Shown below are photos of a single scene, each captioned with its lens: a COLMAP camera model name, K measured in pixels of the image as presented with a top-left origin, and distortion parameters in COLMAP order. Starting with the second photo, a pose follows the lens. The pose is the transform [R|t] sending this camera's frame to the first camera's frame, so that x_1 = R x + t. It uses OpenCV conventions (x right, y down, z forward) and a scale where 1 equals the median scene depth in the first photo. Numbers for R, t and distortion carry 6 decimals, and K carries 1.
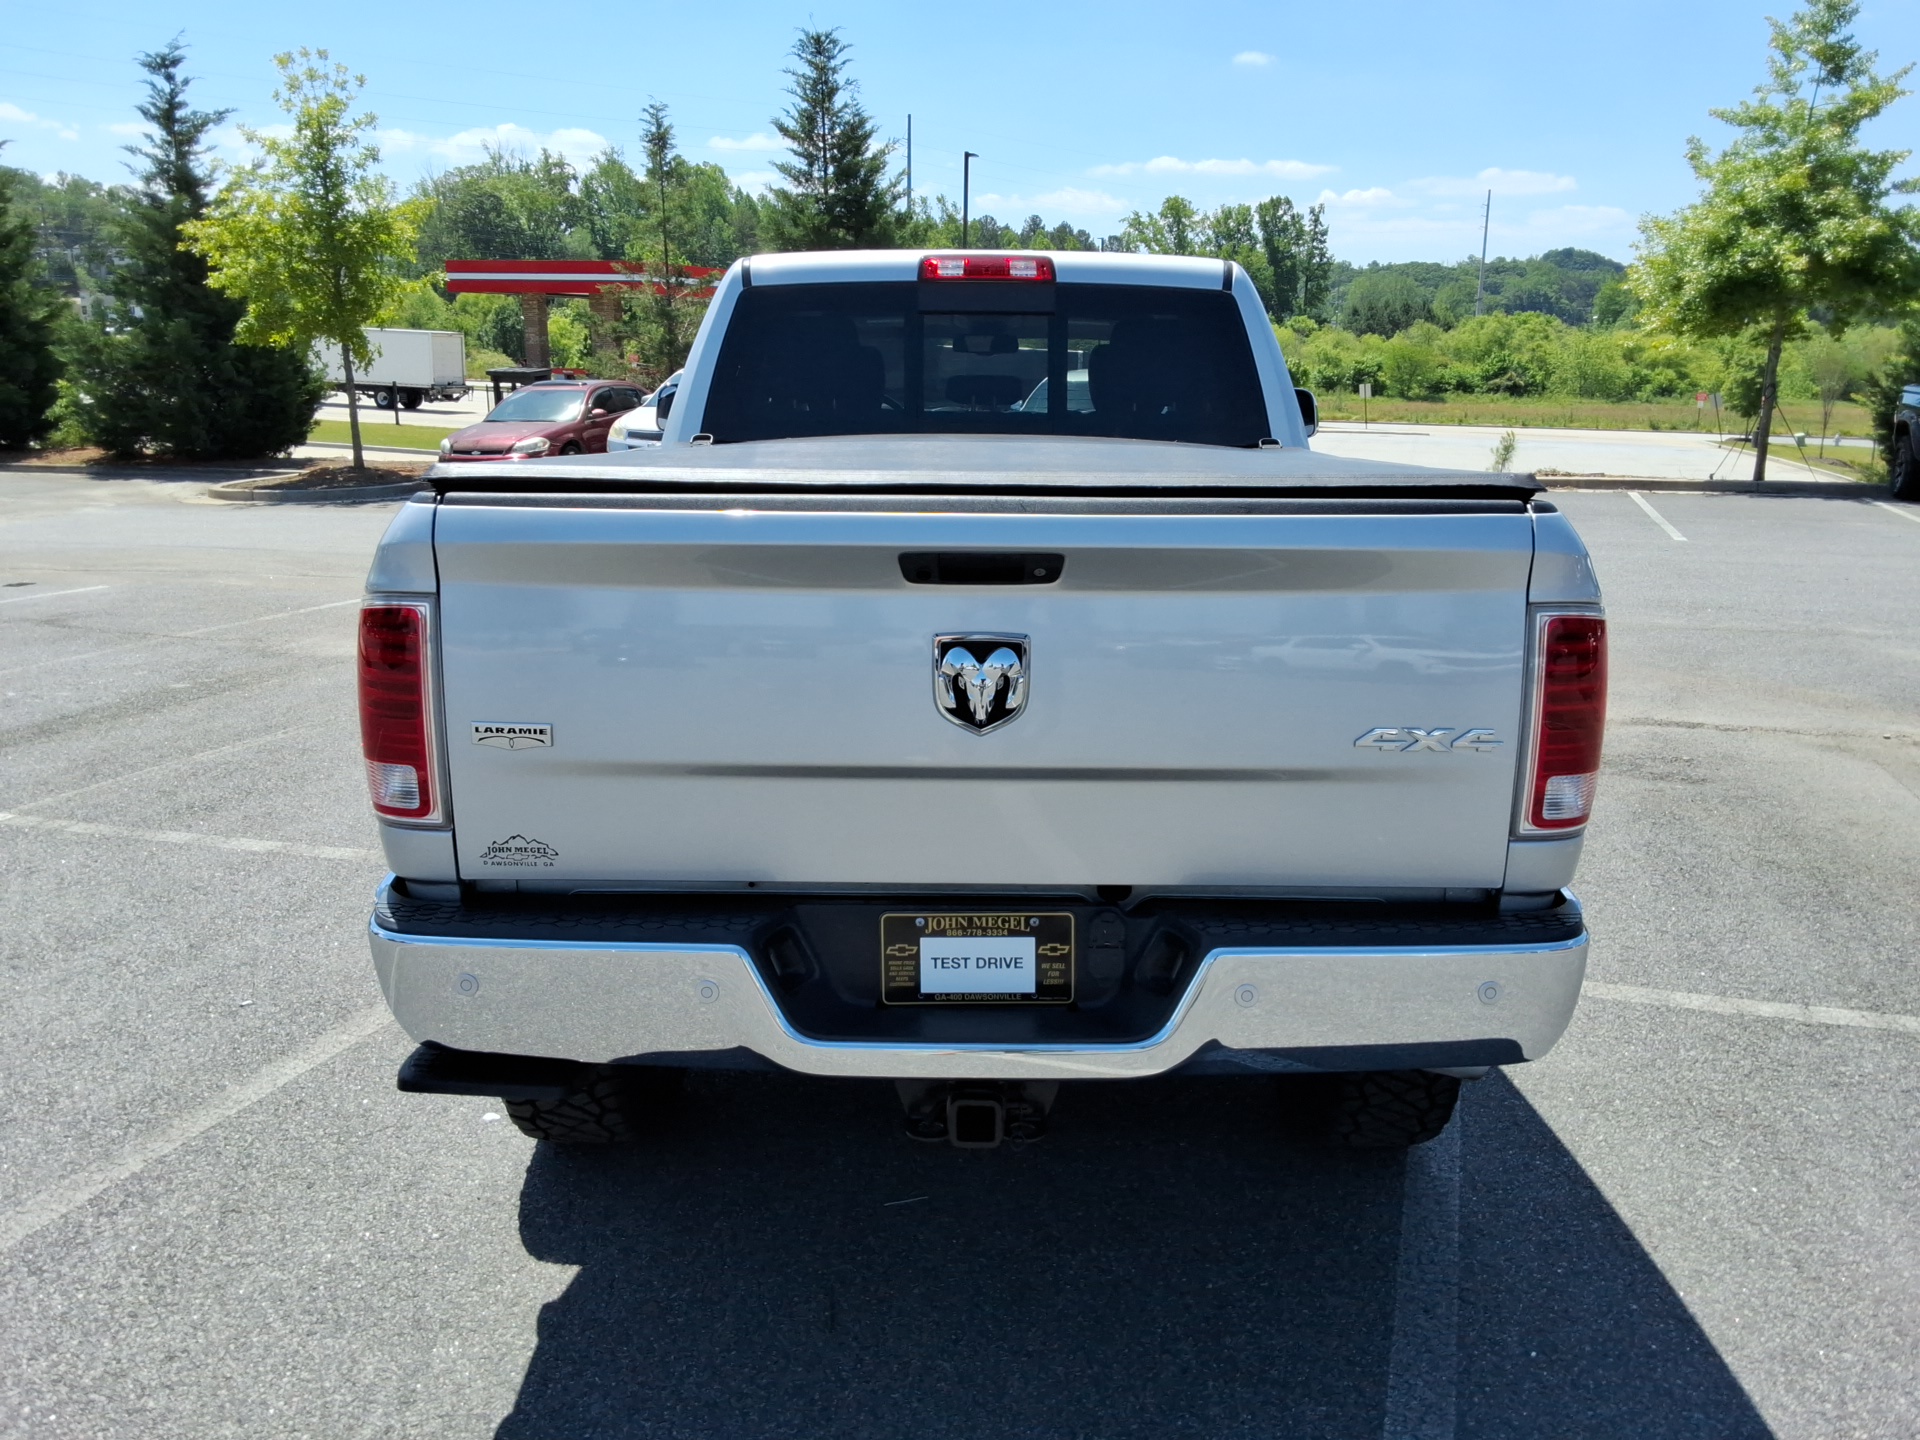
lens RADIAL K [[1582.2, 0, 966.7], [0, 1582.2, 685.5], [0, 0, 1]] dist [0.055994, -0.129288]
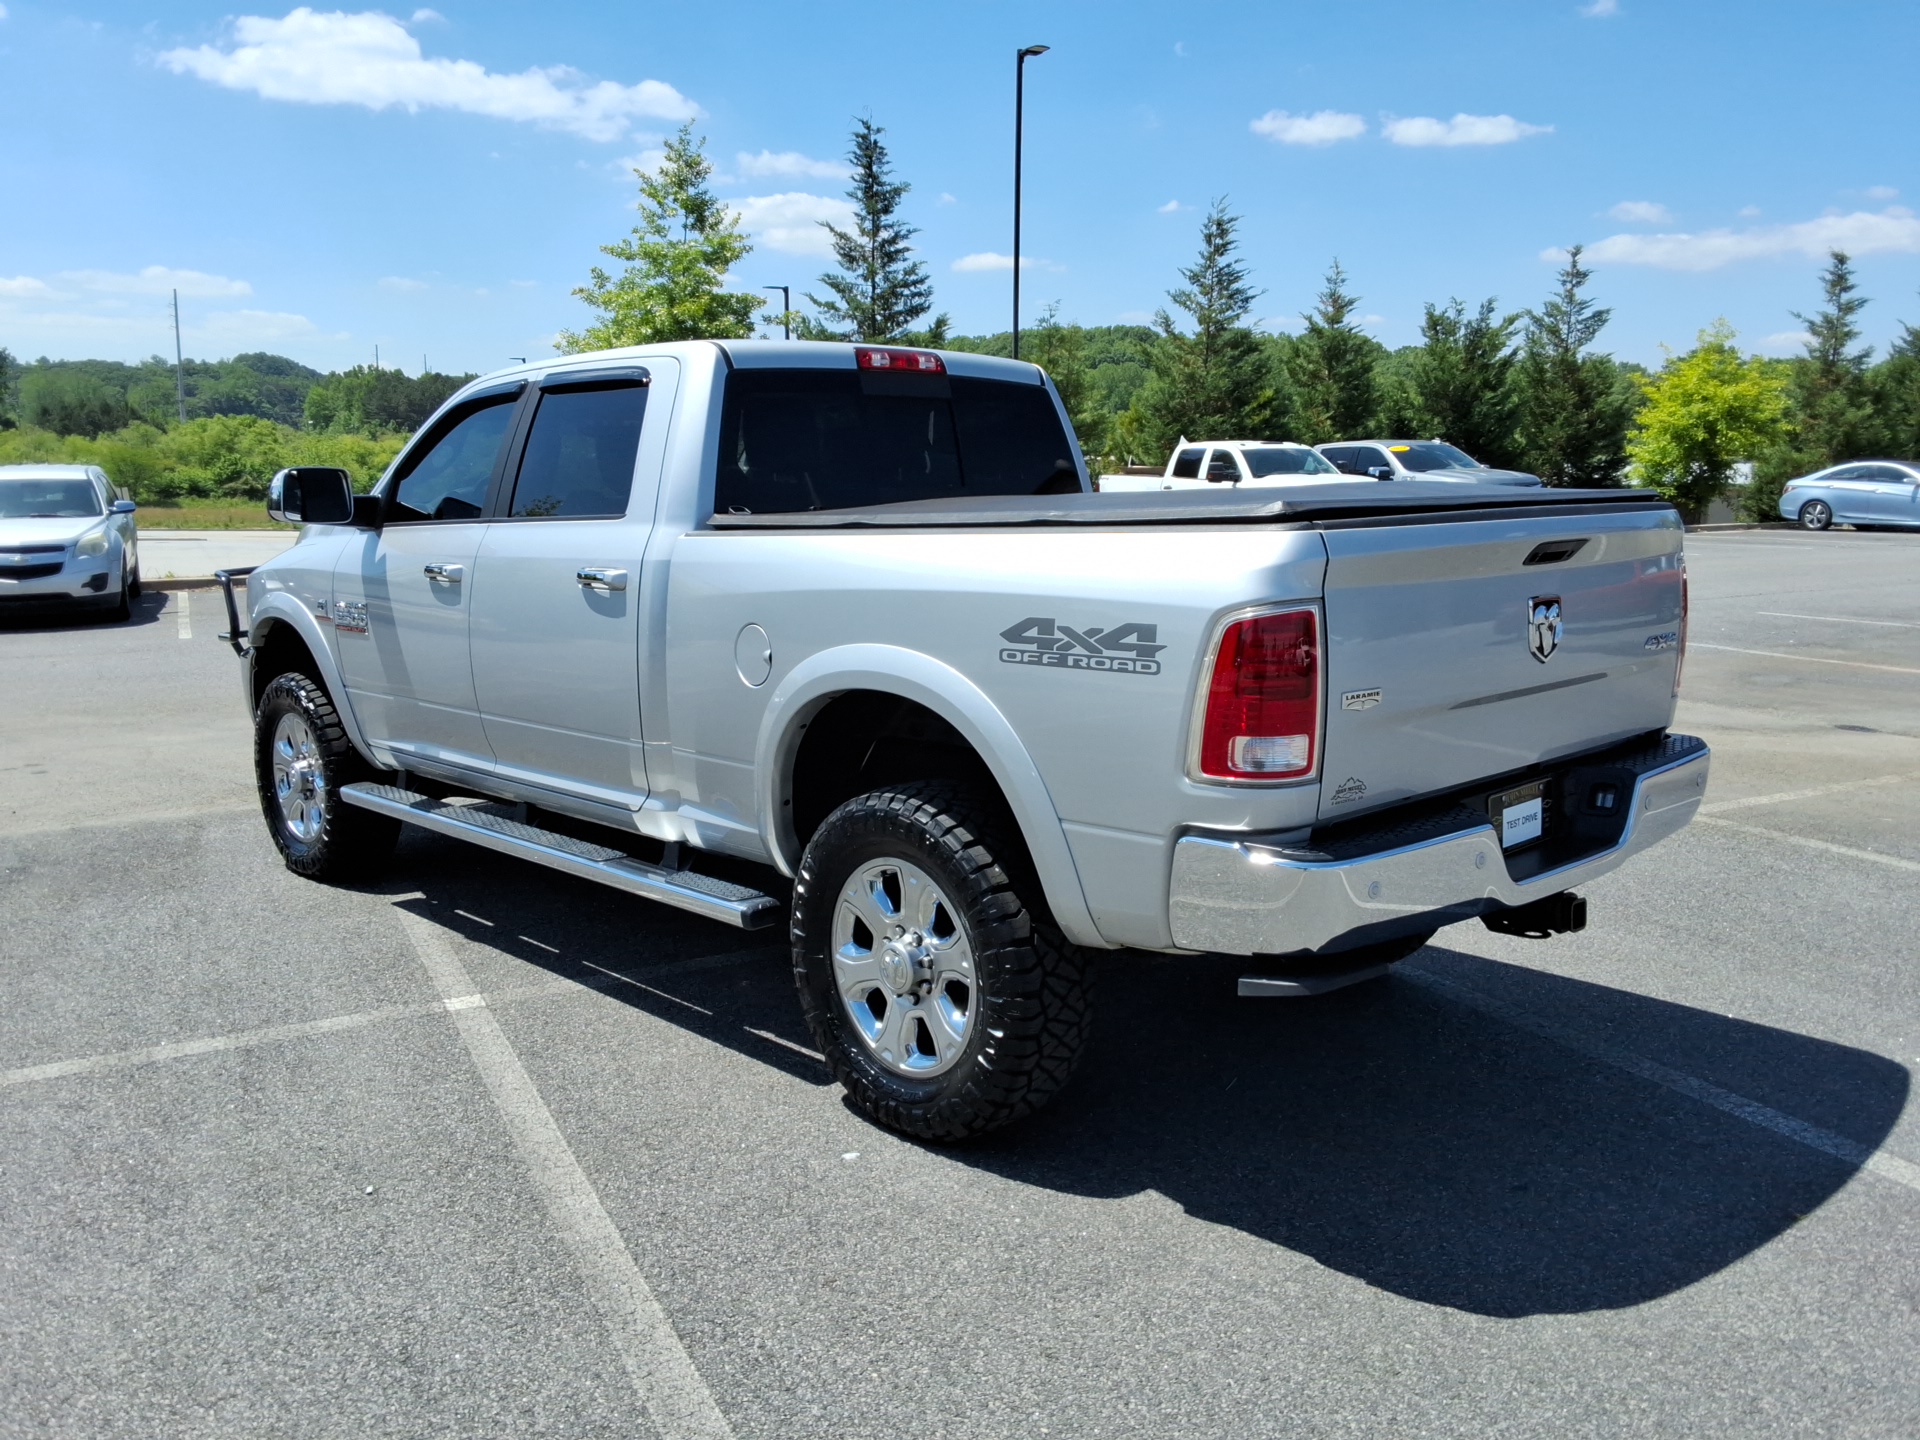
lens RADIAL K [[1548.5, 0, 985.2], [0, 1548.5, 700.8], [0, 0, 1]] dist [0.117759, -0.206474]
pose [[0.710689, -0.109538, 0.694926, -0.141512], [0.145807, 0.989290, 0.006823, -0.002228], [-0.688230, 0.096476, 0.719049, 0.028268]]
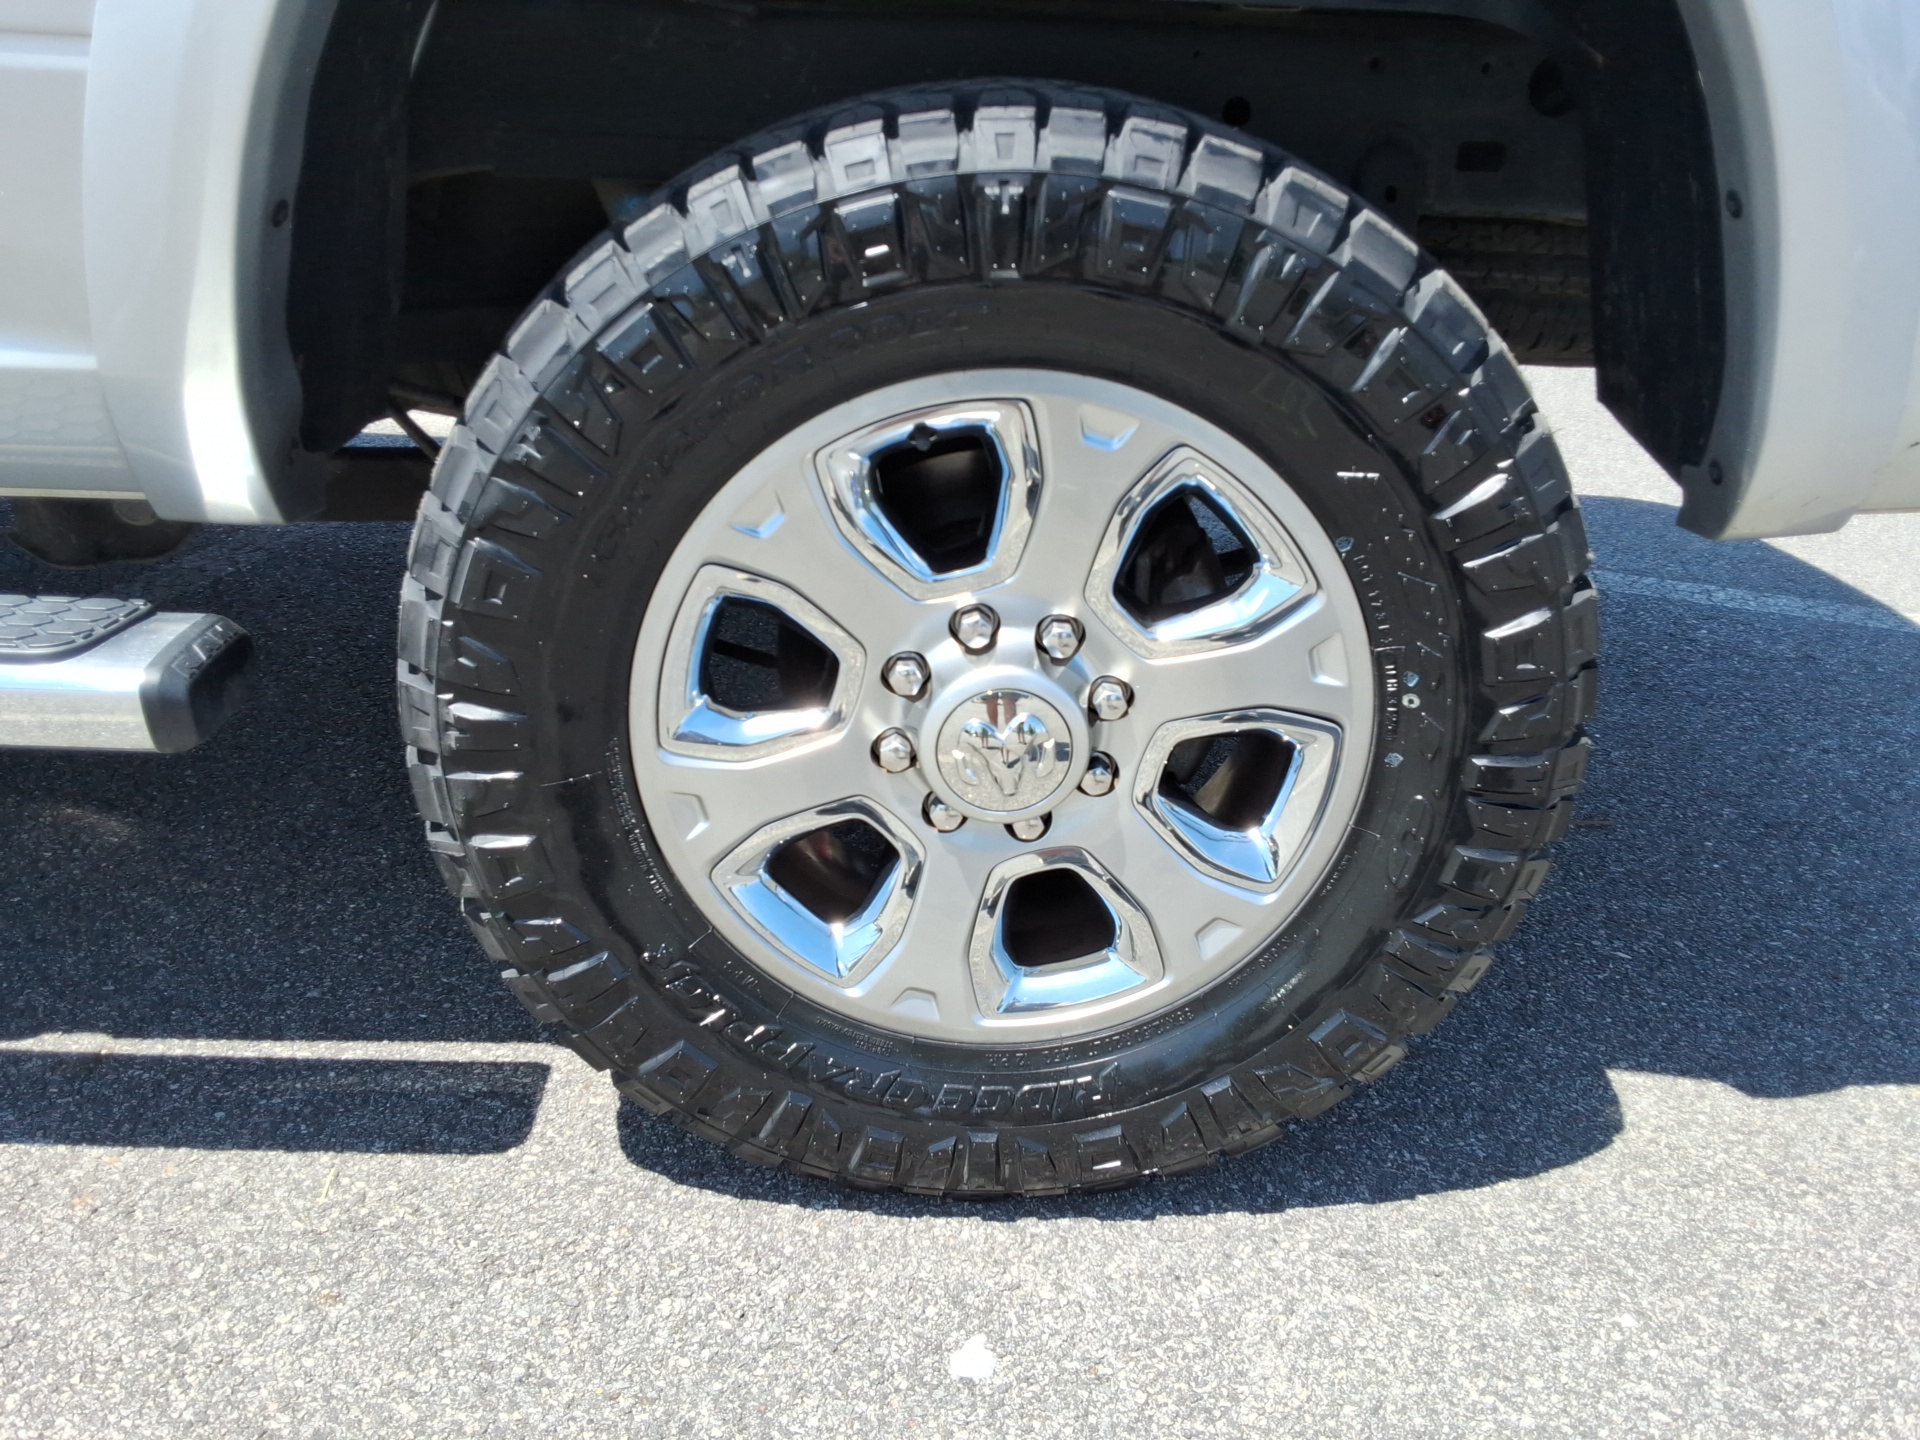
lens RADIAL K [[1582.2, 0, 966.7], [0, 1582.2, 685.5], [0, 0, 1]] dist [0.055994, -0.129288]
pose [[-0.051629, -0.409395, 0.910895, -0.083047], [0.129129, 0.901718, 0.412589, 0.003155], [-0.990283, 0.138925, 0.006310, 0.152299]]
